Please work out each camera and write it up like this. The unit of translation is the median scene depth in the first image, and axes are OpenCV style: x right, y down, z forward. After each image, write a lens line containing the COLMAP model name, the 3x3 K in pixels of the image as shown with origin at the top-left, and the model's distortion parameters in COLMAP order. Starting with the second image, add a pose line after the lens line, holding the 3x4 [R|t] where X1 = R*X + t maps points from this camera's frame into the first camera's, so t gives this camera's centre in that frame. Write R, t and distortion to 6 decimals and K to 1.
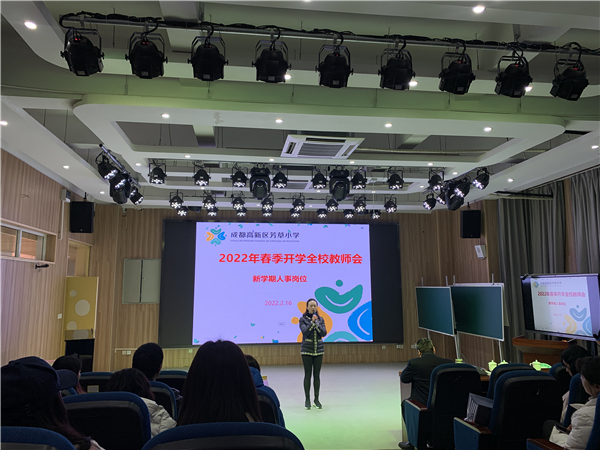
lens RADIAL K [[457.6, 0, 294.3], [0, 457.6, 221.1], [0, 0, 1]] dist [0.034605, -0.031843]
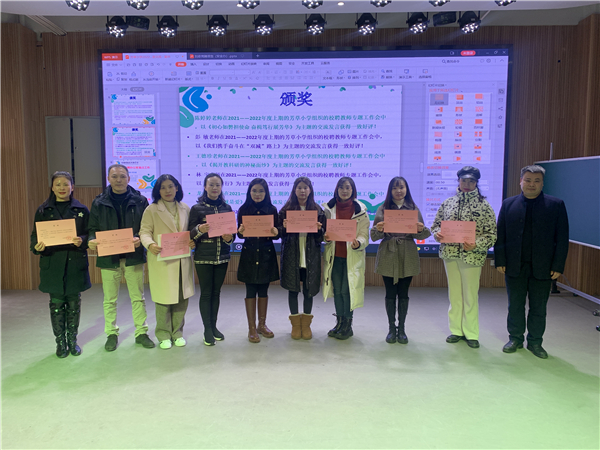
lens RADIAL K [[457.6, 0, 296.7], [0, 457.6, 224.1], [0, 0, 1]] dist [0.034605, -0.031843]
pose [[0.987771, 0.018124, -0.154853, 0.085091], [0.018001, 0.973321, 0.228743, 0.106847], [0.154867, -0.228733, 0.961092, 0.511991]]
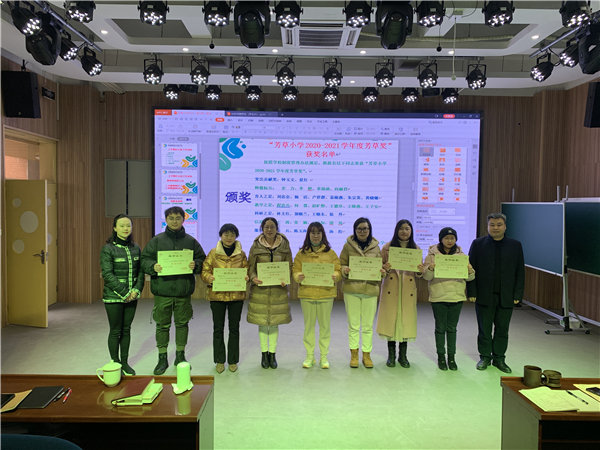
lens RADIAL K [[457.6, 0, 295.5], [0, 457.6, 226.2], [0, 0, 1]] dist [0.034605, -0.031843]
pose [[0.992509, 0.023043, -0.119979, 0.045837], [0.000474, 0.981318, 0.192391, 0.054372], [0.122171, -0.191006, 0.973956, 0.339866]]
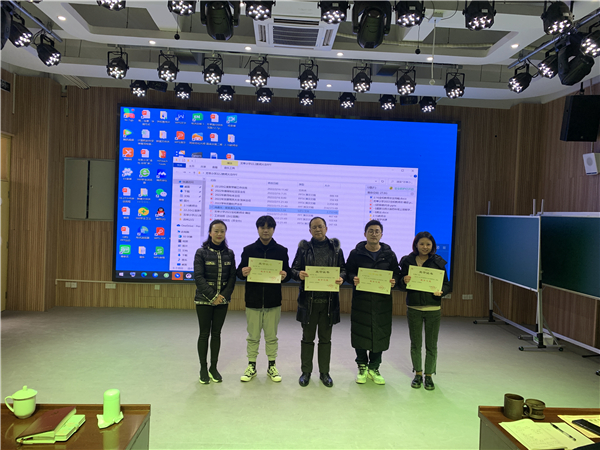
lens RADIAL K [[457.6, 0, 299.2], [0, 457.6, 227.1], [0, 0, 1]] dist [0.034605, -0.031843]
pose [[0.996881, 0.046231, -0.063963, 0.052996], [-0.034493, 0.984182, 0.173769, 0.063186], [0.070985, -0.171021, 0.982707, 0.376307]]
